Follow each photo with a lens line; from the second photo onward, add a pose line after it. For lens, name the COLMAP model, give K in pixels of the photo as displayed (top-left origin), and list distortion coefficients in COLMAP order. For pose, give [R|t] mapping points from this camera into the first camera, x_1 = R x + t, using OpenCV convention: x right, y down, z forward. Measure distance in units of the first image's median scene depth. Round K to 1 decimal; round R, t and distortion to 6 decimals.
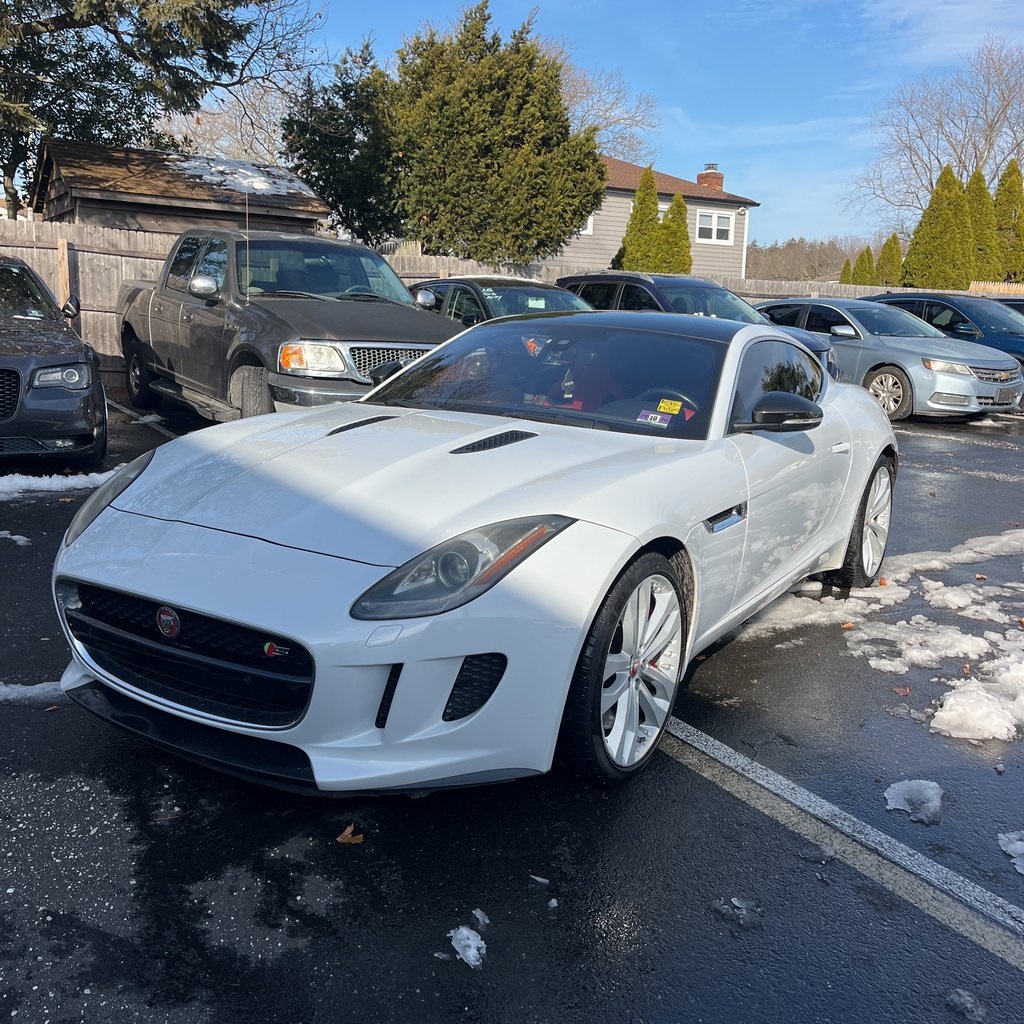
lens RADIAL K [[1066.7, 0, 508.5], [0, 1066.7, 521.8], [0, 0, 1]] dist [0.016562, 0.000000]
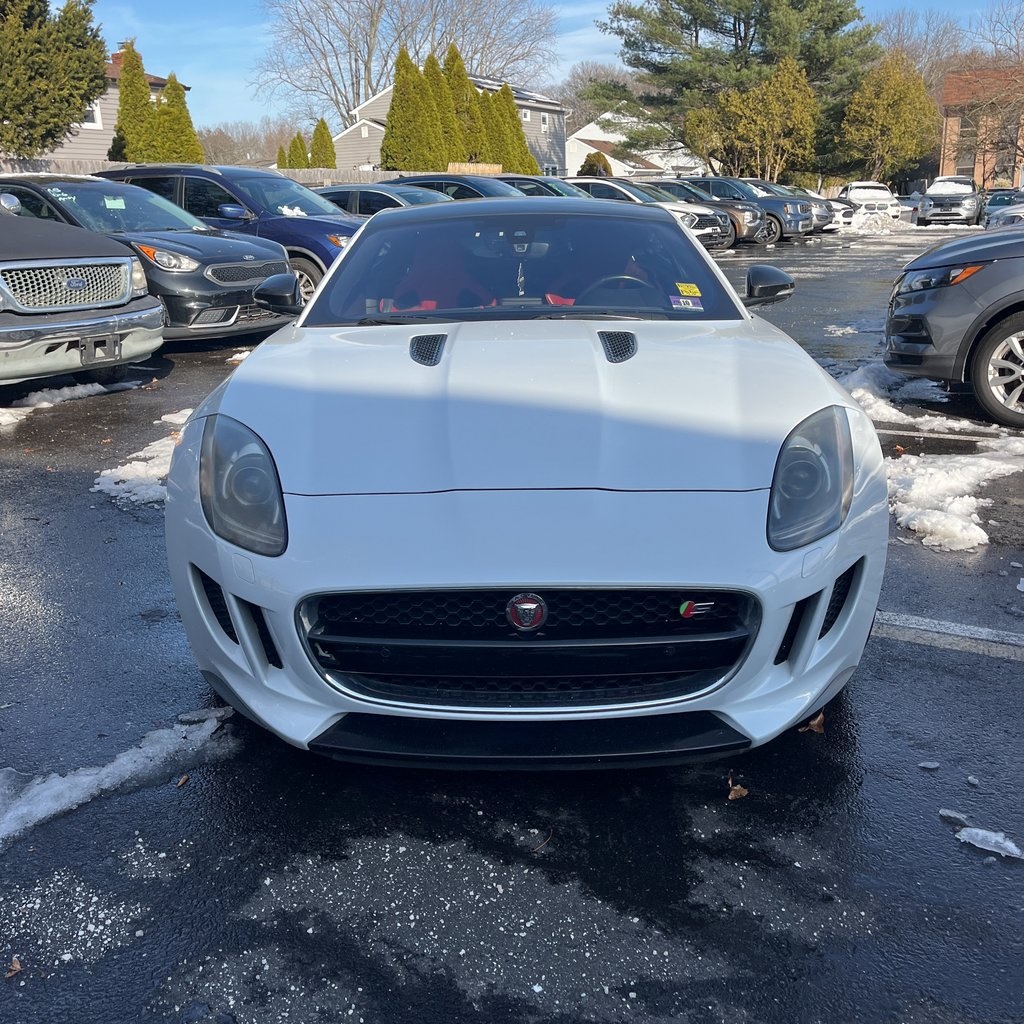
lens RADIAL K [[1066.7, 0, 511.0], [0, 1066.7, 501.8], [0, 0, 1]] dist [0.016562, 0.000000]
pose [[0.849300, -0.195601, 0.490336, -0.138555], [0.156531, 0.980362, 0.119954, -0.016561], [-0.504169, -0.025124, 0.863239, 0.062279]]
